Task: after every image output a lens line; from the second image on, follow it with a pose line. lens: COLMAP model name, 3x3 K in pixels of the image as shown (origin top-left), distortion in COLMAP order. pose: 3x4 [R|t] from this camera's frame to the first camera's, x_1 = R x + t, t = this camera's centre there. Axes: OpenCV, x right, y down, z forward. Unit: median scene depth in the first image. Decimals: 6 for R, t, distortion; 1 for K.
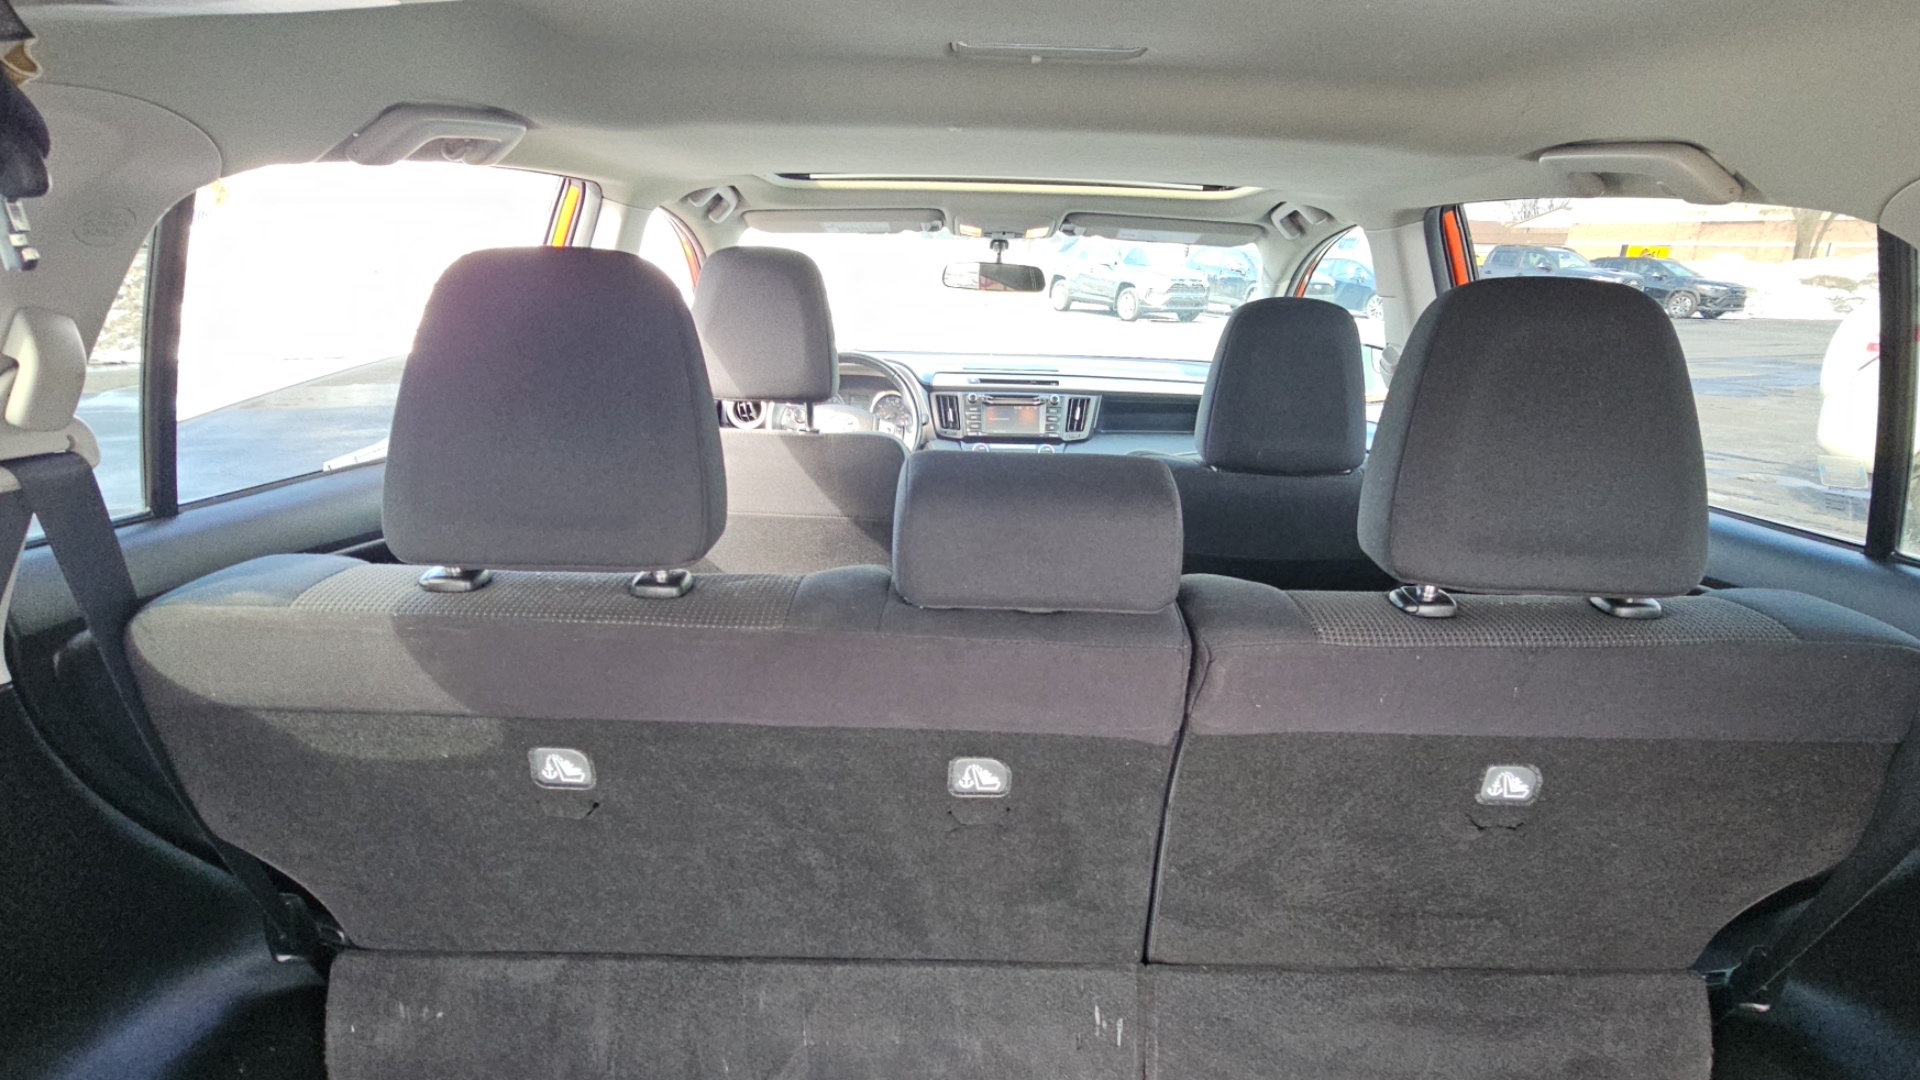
lens RADIAL K [[851.9, 0, 967.9], [0, 851.9, 549.4], [0, 0, 1]] dist [0.008407, -0.007215]
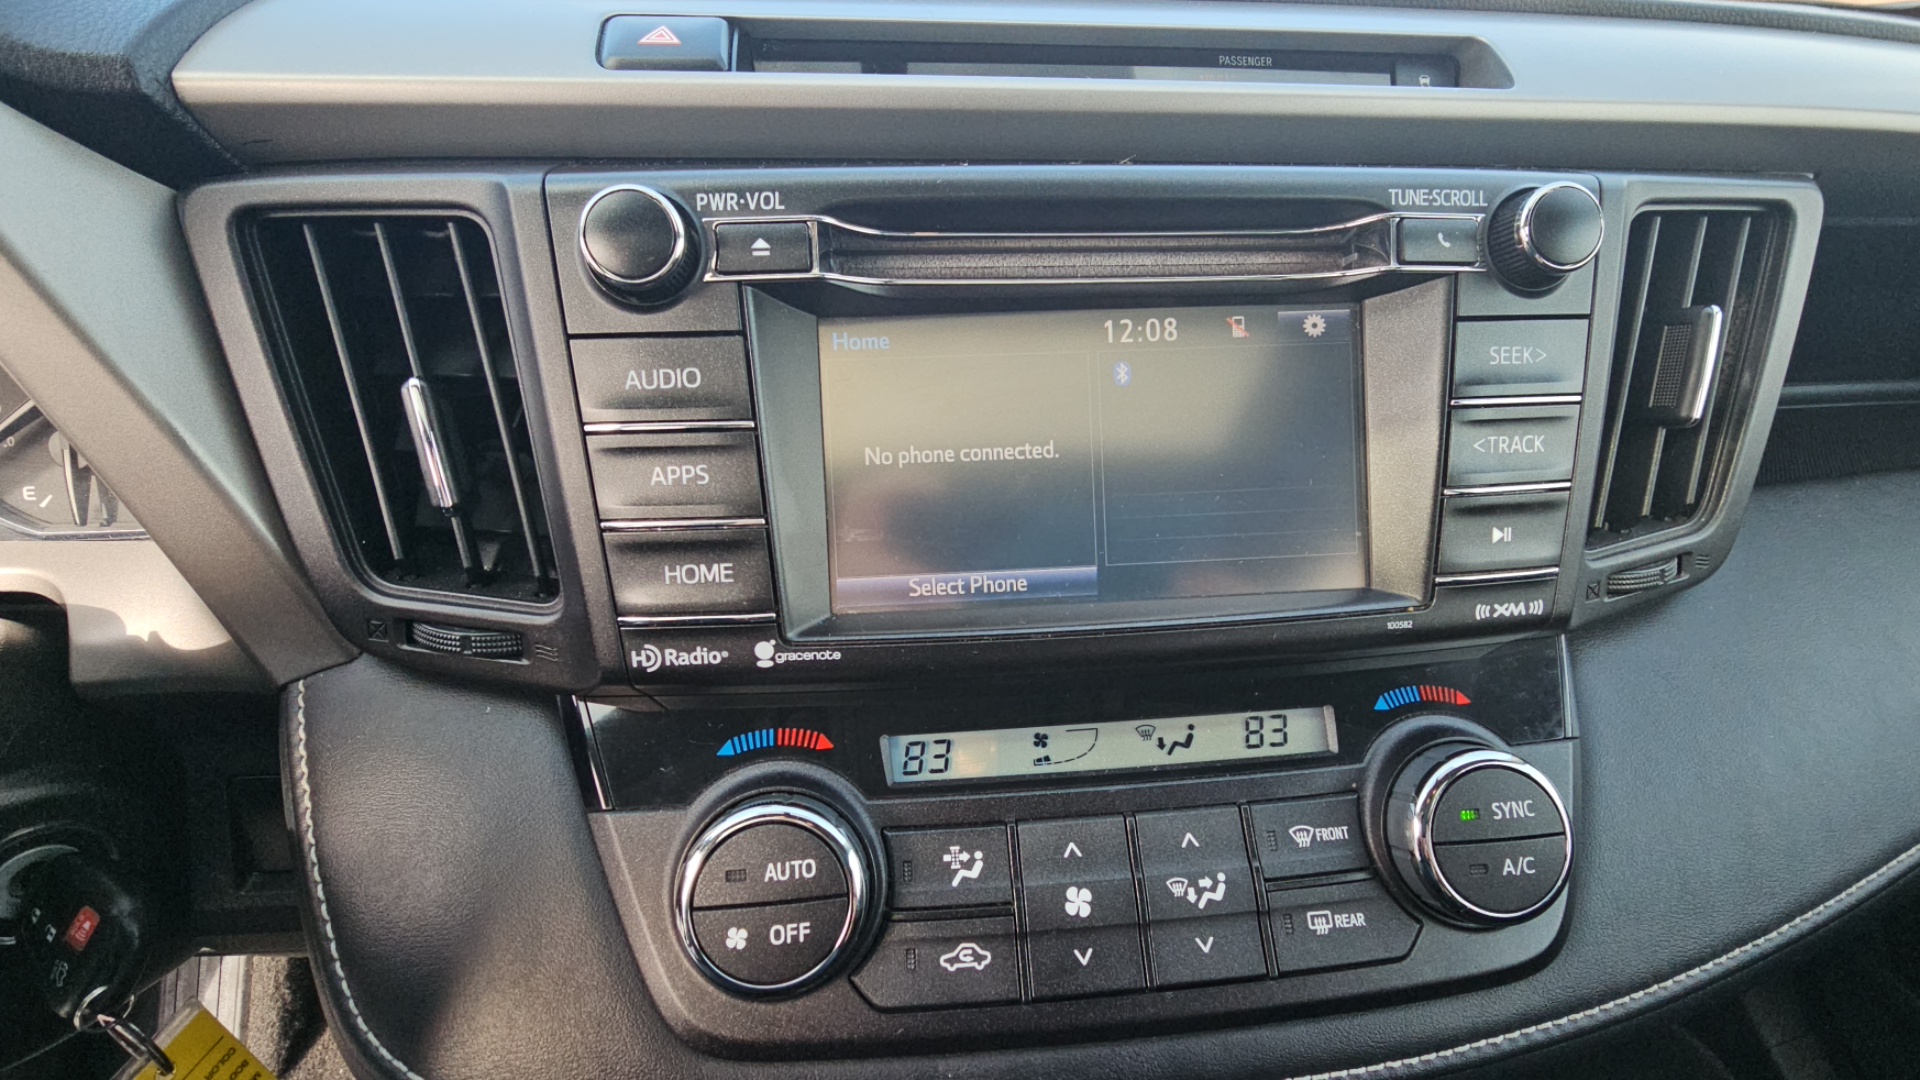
lens RADIAL K [[851.9, 0, 982.6], [0, 851.9, 532.2], [0, 0, 1]] dist [0.008407, -0.007215]
pose [[0.992376, -0.062649, 0.106136, 0.028293], [0.039930, 0.978150, 0.204028, -0.162973], [-0.116599, -0.198235, 0.973195, 0.897216]]
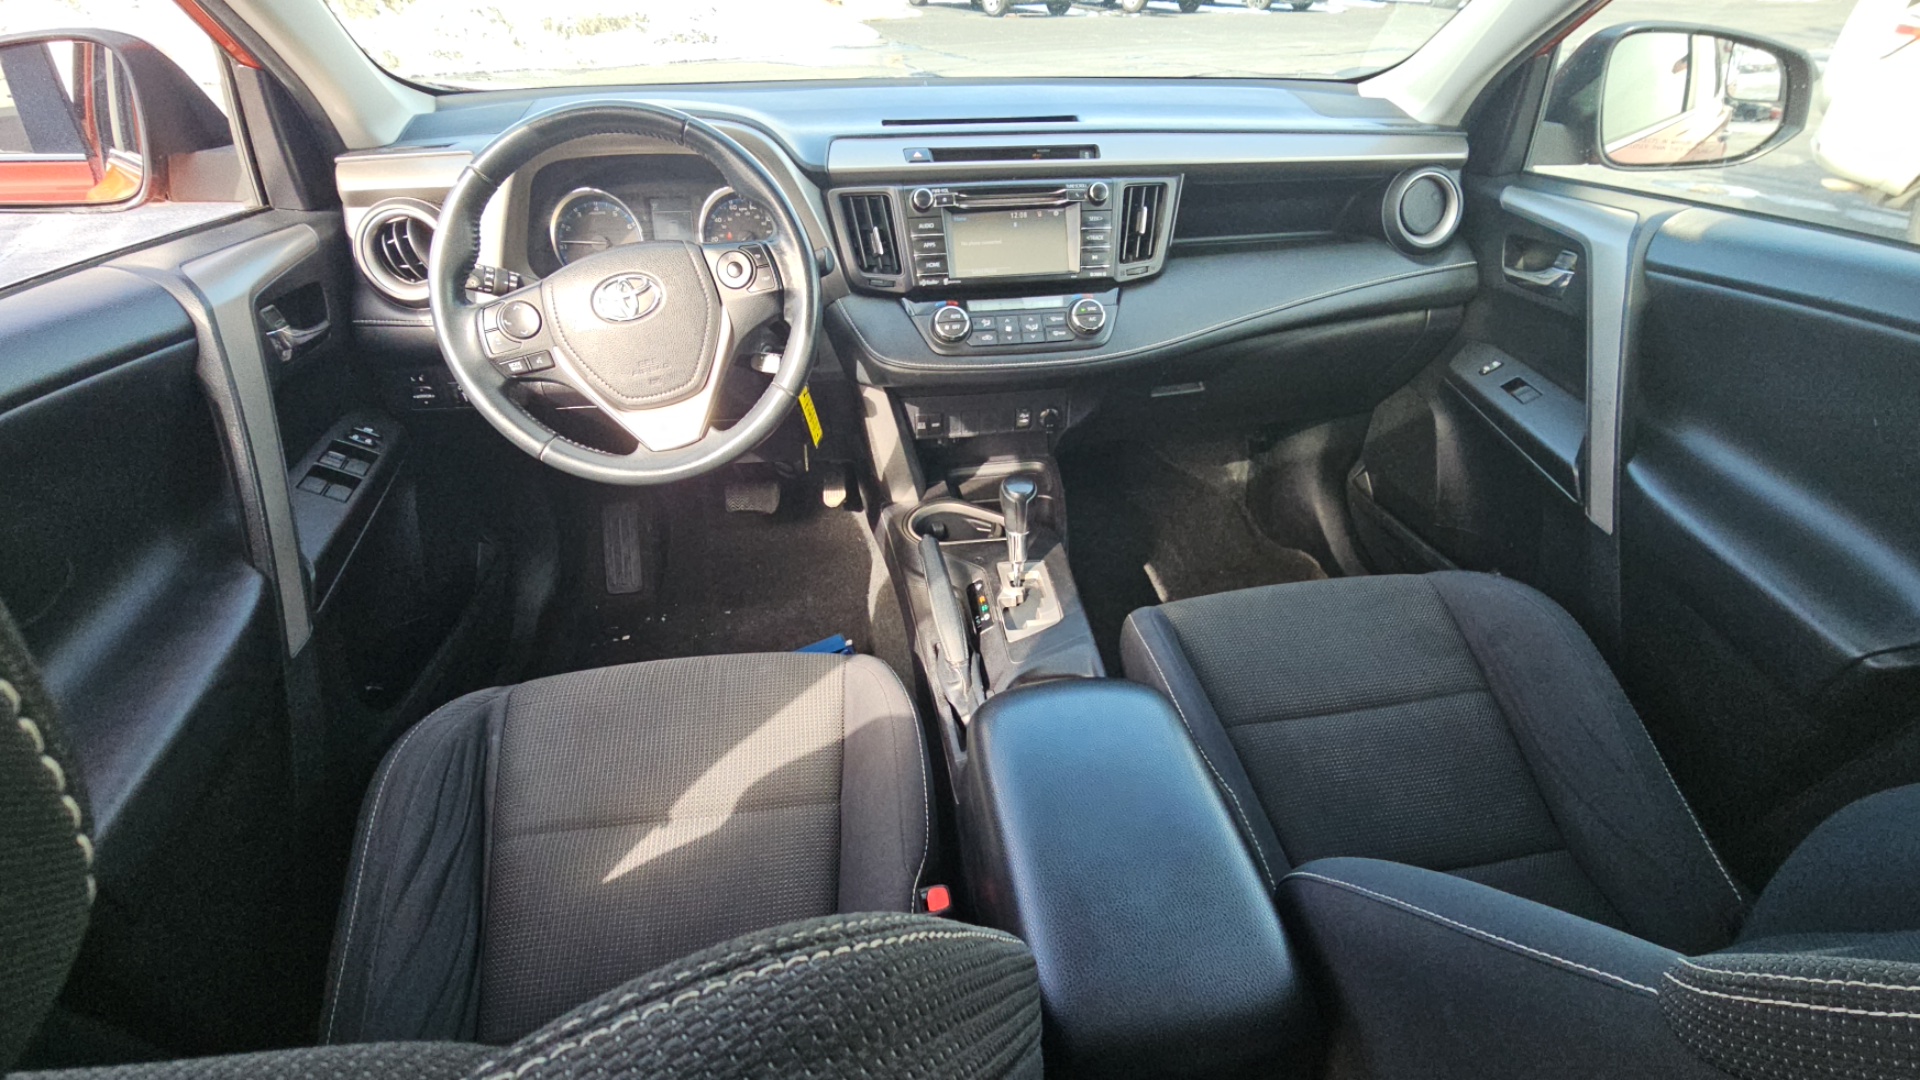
lens RADIAL K [[851.9, 0, 978.4], [0, 851.9, 545.4], [0, 0, 1]] dist [0.008407, -0.007215]
pose [[0.985155, -0.107935, 0.133493, -0.045350], [0.065230, 0.954651, 0.290493, -0.129498], [-0.158793, -0.277473, 0.947520, 0.506541]]
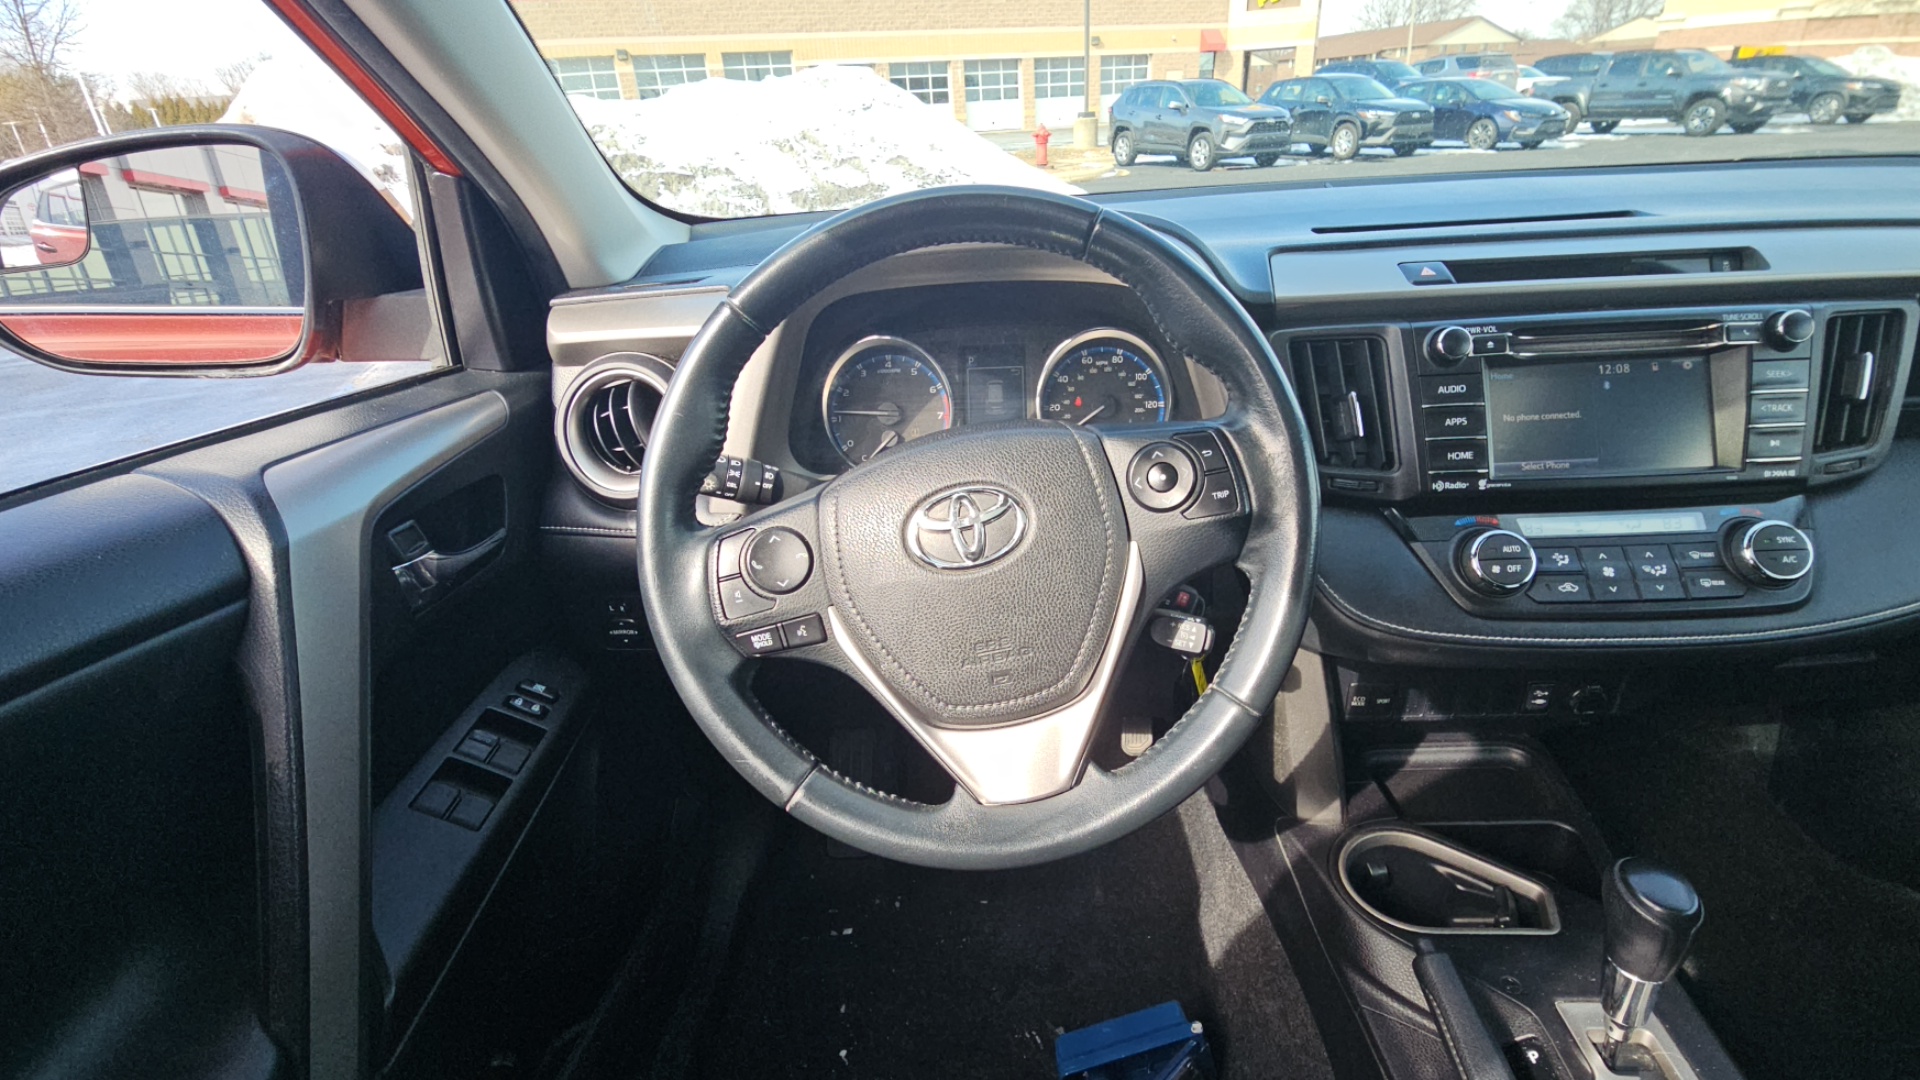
lens RADIAL K [[851.9, 0, 977.7], [0, 851.9, 543.4], [0, 0, 1]] dist [0.008407, -0.007215]
pose [[0.996926, -0.051392, -0.059147, -0.122831], [0.058633, 0.990035, 0.128037, -0.157056], [0.051978, -0.131111, 0.990004, 0.720794]]
